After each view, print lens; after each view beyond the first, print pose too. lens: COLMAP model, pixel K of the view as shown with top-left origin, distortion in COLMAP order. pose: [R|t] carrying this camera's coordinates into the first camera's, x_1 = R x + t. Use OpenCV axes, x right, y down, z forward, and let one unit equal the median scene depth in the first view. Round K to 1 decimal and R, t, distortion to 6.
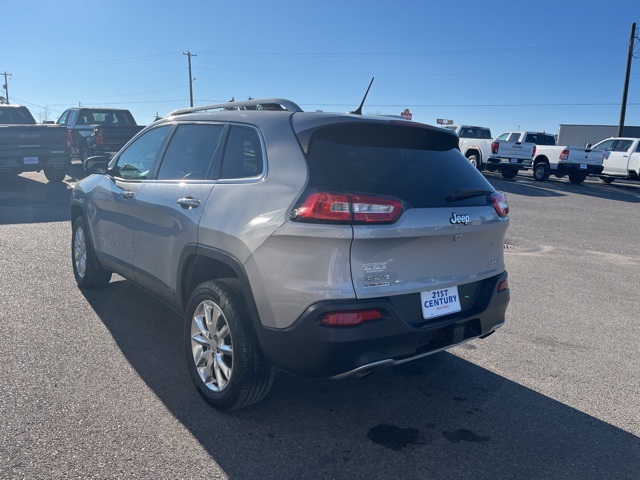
lens RADIAL K [[483.5, 0, 323.4], [0, 483.5, 239.4], [0, 0, 1]] dist [0.068815, -0.093059]
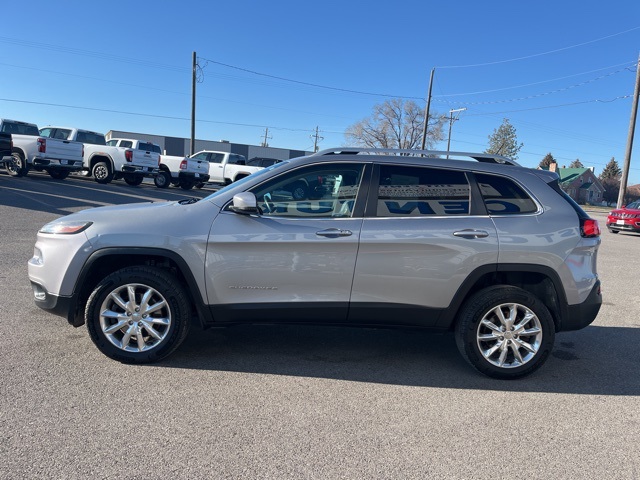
lens RADIAL K [[483.5, 0, 322.2], [0, 483.5, 239.8], [0, 0, 1]] dist [0.068815, -0.093059]
pose [[0.593325, -0.102727, 0.798382, -0.227090], [0.103970, 0.993296, 0.050540, -0.024358], [-0.798221, 0.053021, 0.600027, 0.082117]]
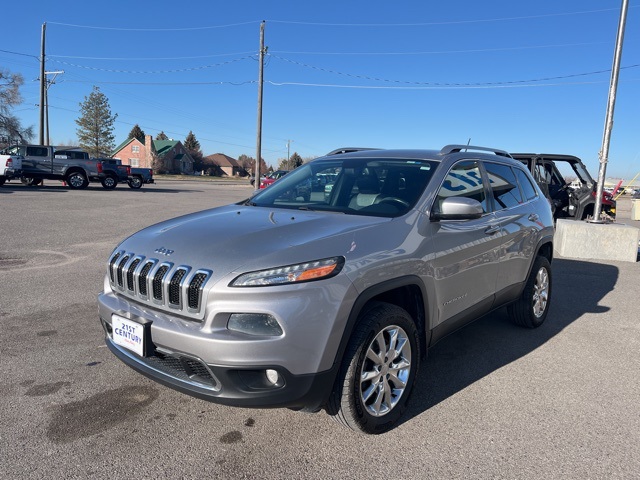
lens RADIAL K [[483.5, 0, 322.8], [0, 483.5, 238.2], [0, 0, 1]] dist [0.068815, -0.093059]
pose [[-0.175430, -0.179632, 0.967965, -0.252044], [0.124784, 0.971226, 0.202852, -0.061736], [-0.976552, 0.156373, -0.147967, 0.284643]]
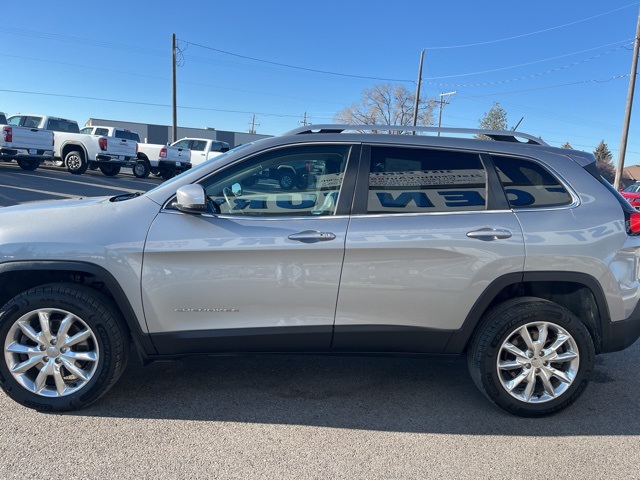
lens RADIAL K [[483.5, 0, 322.1], [0, 483.5, 243.1], [0, 0, 1]] dist [0.068815, -0.093059]
pose [[0.576537, -0.138627, 0.805225, -0.188575], [0.119419, 0.989216, 0.084800, -0.026821], [-0.808297, 0.047269, 0.586874, 0.104218]]
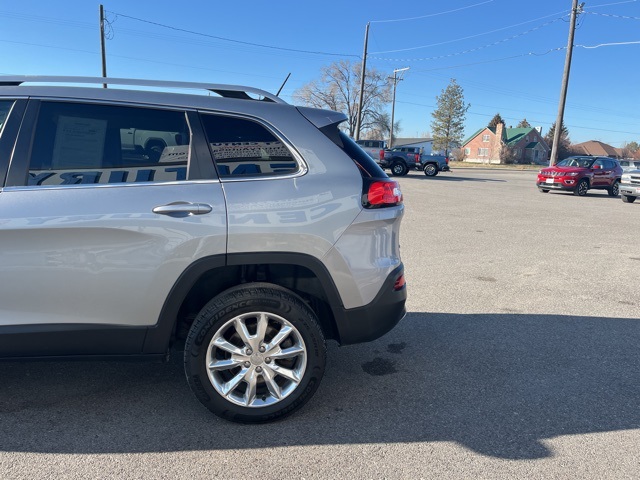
lens RADIAL K [[483.5, 0, 315.0], [0, 483.5, 242.3], [0, 0, 1]] dist [0.068815, -0.093059]
pose [[0.531499, -0.182378, 0.827192, -0.124705], [0.134135, 0.982346, 0.130400, -0.014311], [-0.836371, 0.041648, 0.546579, 0.056972]]
